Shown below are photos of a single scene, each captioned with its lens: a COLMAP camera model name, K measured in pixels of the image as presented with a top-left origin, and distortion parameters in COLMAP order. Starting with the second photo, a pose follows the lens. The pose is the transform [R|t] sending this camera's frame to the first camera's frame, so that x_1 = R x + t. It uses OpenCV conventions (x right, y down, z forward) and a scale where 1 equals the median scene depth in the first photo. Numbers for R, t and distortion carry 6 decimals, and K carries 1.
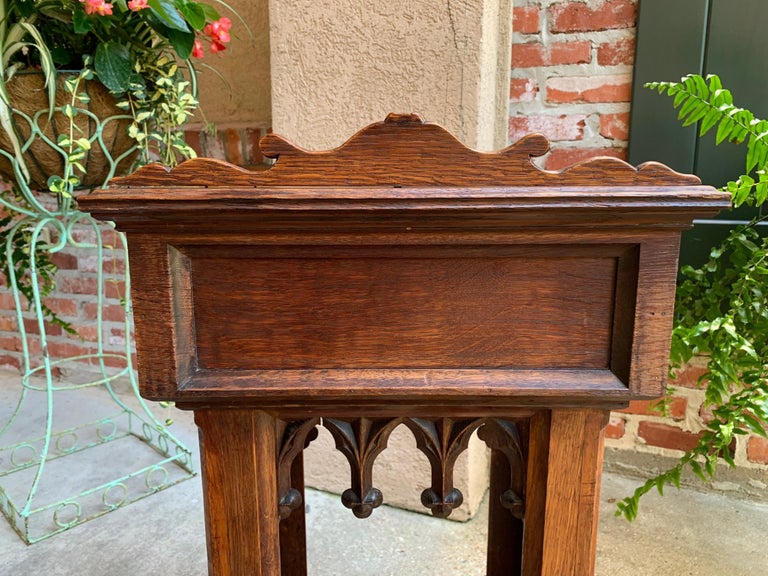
lens RADIAL K [[596.3, 0, 385.0], [0, 596.3, 280.2], [0, 0, 1]] dist [0.003701, -0.007248]
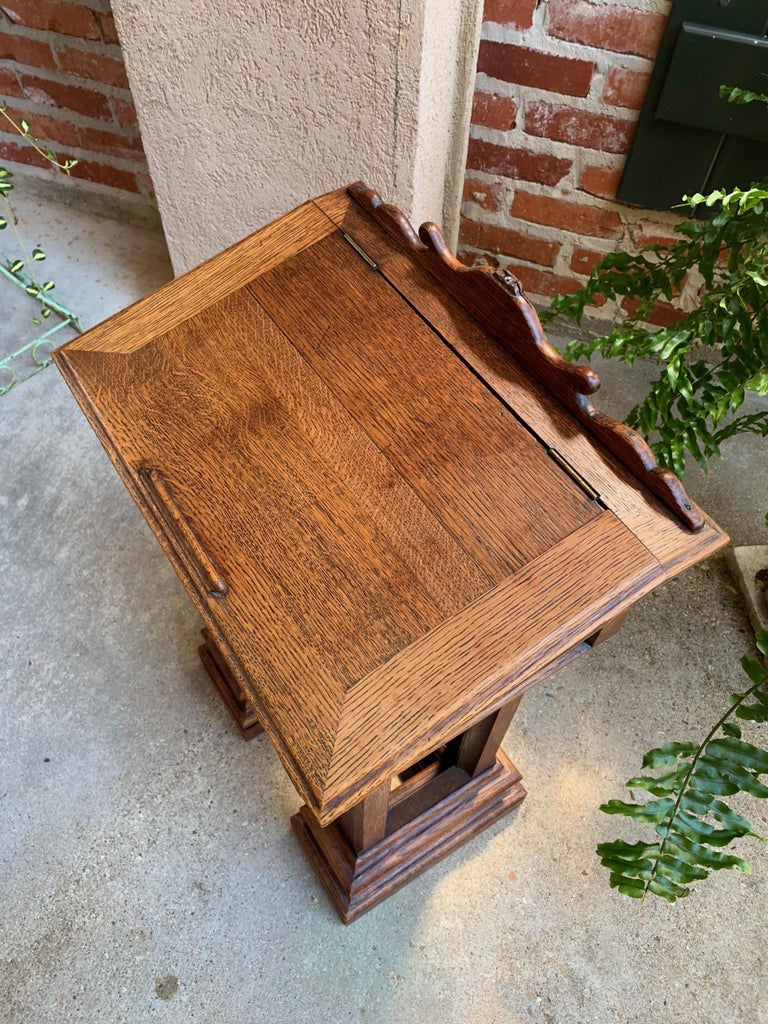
lens RADIAL K [[795.0, 0, 380.6], [0, 795.0, 517.6], [0, 0, 1]] dist [0.003701, -0.007248]
pose [[0.999869, 0.006932, 0.014638, 0.092172], [-0.015334, 0.696059, 0.717821, -0.361119], [-0.005213, -0.717951, 0.696074, 0.040400]]
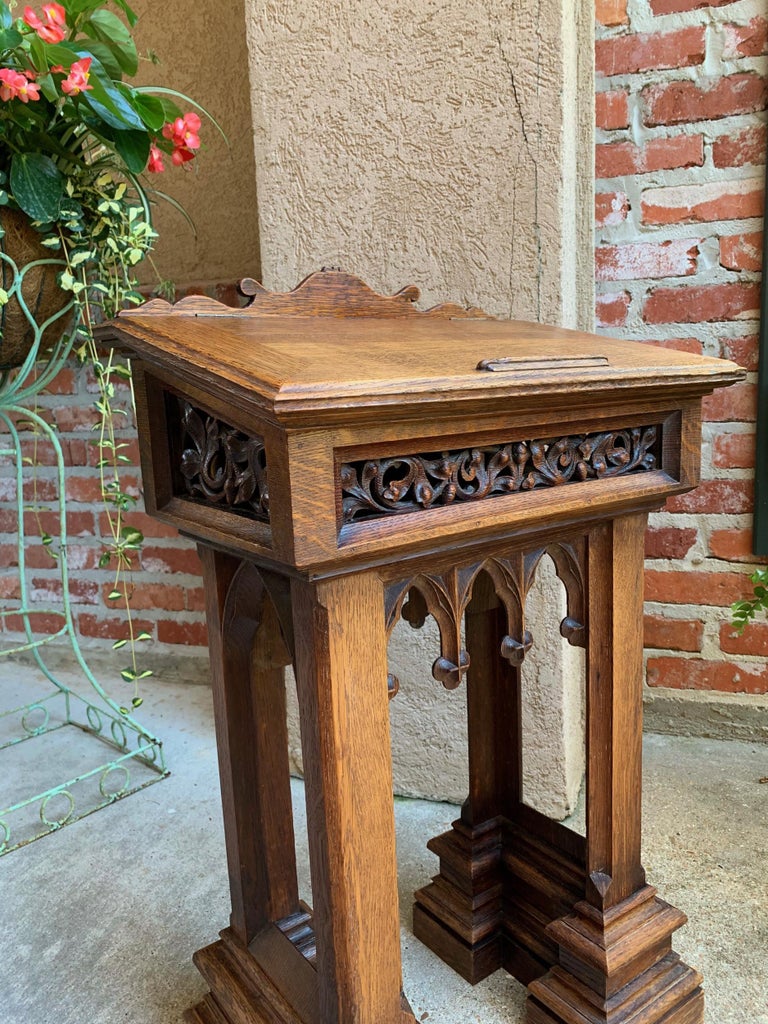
lens RADIAL K [[795.0, 0, 388.9], [0, 795.0, 503.4], [0, 0, 1]] dist [0.003701, -0.007248]
pose [[0.998856, -0.045308, 0.015282, -0.068263], [0.045540, 0.998847, -0.015203, 0.039223], [-0.014576, 0.015881, 0.999768, 0.065822]]
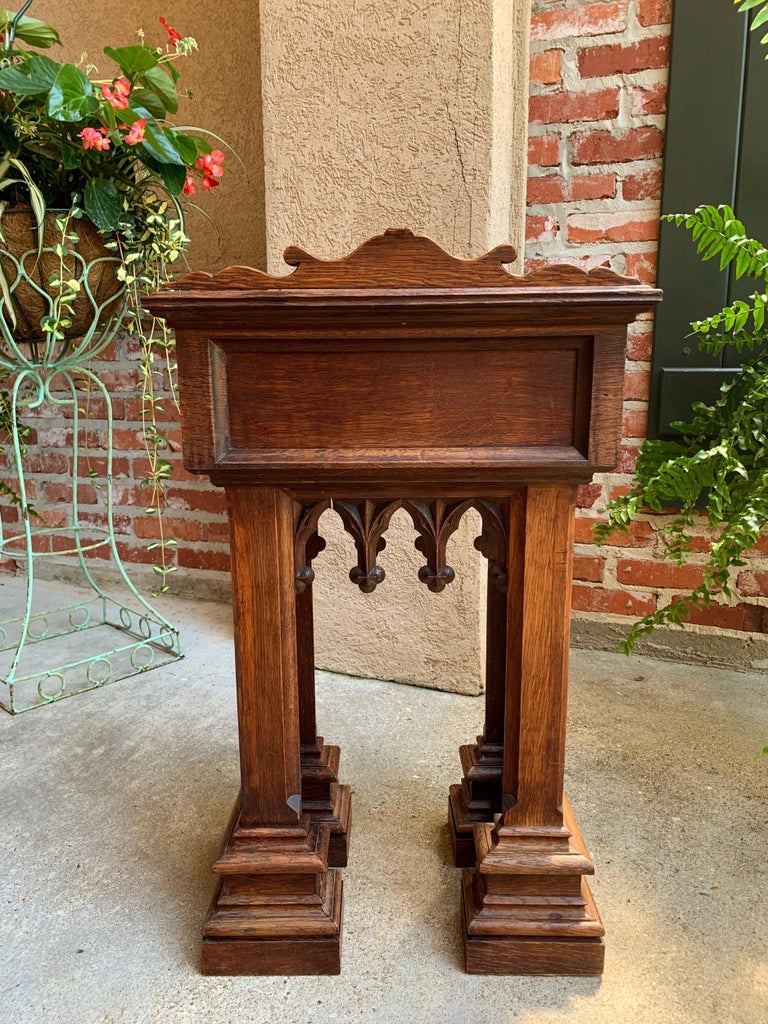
lens RADIAL K [[795.0, 0, 385.9], [0, 795.0, 508.1], [0, 0, 1]] dist [0.003701, -0.007248]
pose [[0.999928, -0.003960, -0.011368, 0.007151], [0.004083, 0.999933, 0.010787, 0.101262], [0.011325, -0.010833, 0.999877, -0.237928]]
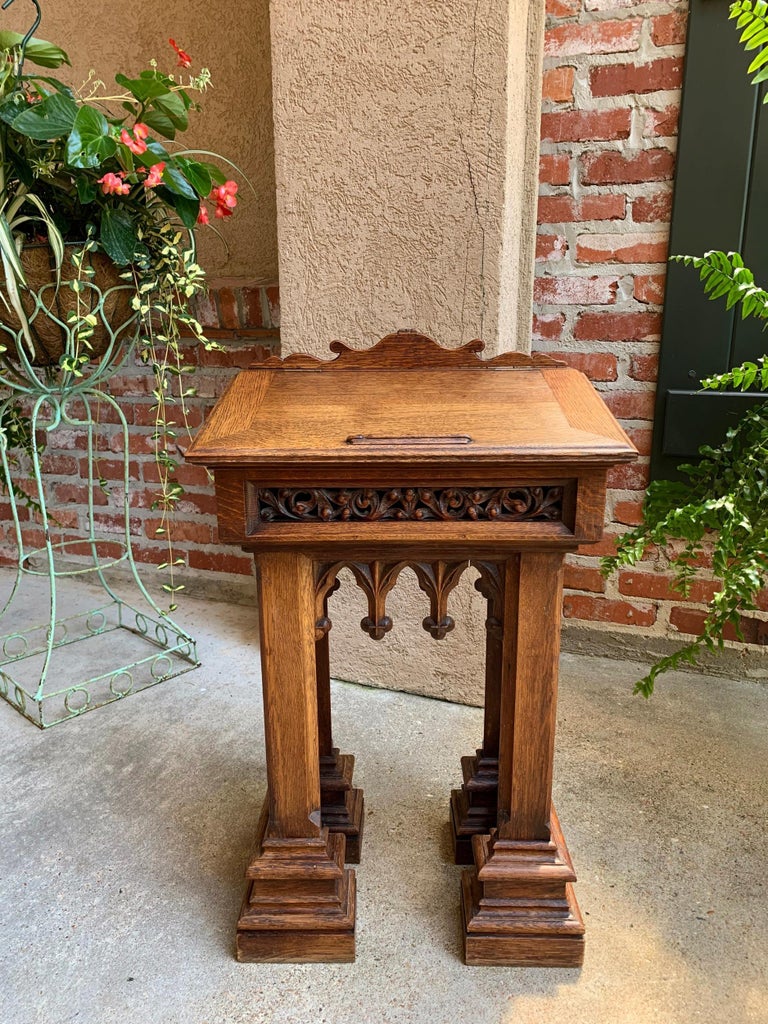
lens RADIAL K [[795.0, 0, 379.8], [0, 795.0, 513.6], [0, 0, 1]] dist [0.003701, -0.007248]
pose [[0.999960, -0.004811, -0.007480, -0.025710], [0.005384, 0.996891, 0.078606, -0.012533], [0.007078, -0.078643, 0.996878, -0.271473]]
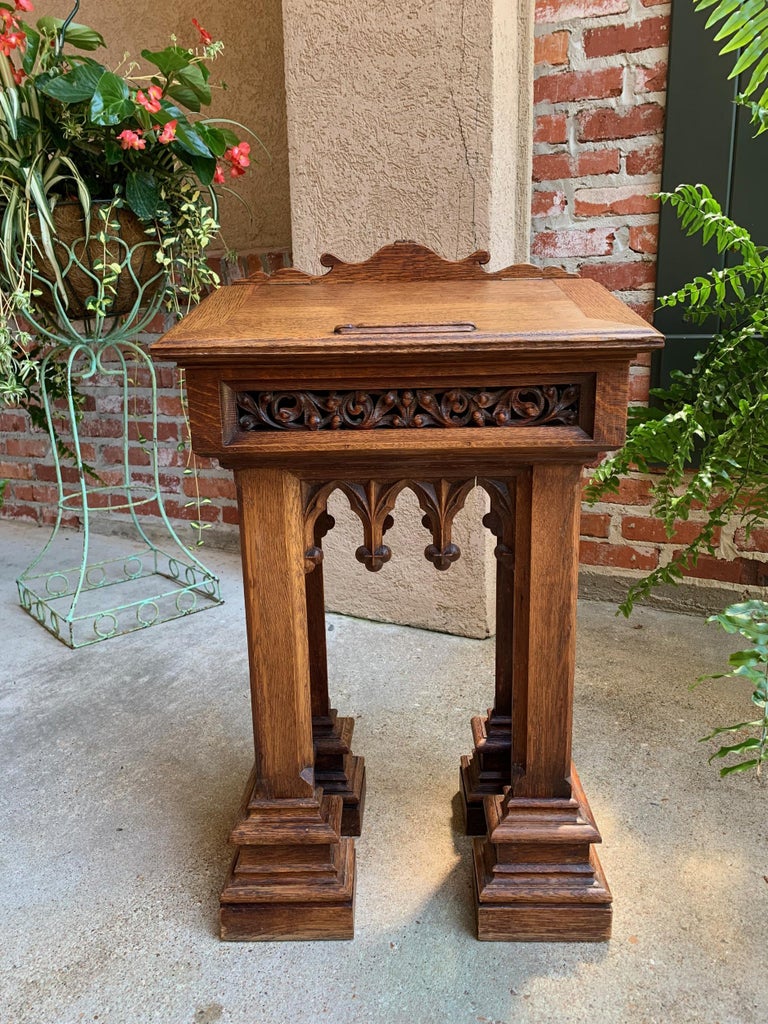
lens RADIAL K [[795.0, 0, 391.7], [0, 795.0, 506.3], [0, 0, 1]] dist [0.003701, -0.007248]
pose [[0.996333, -0.000568, -0.085558, 0.095602], [0.005095, 0.998598, 0.052698, 0.108887], [0.085408, -0.052941, 0.994939, -0.353670]]
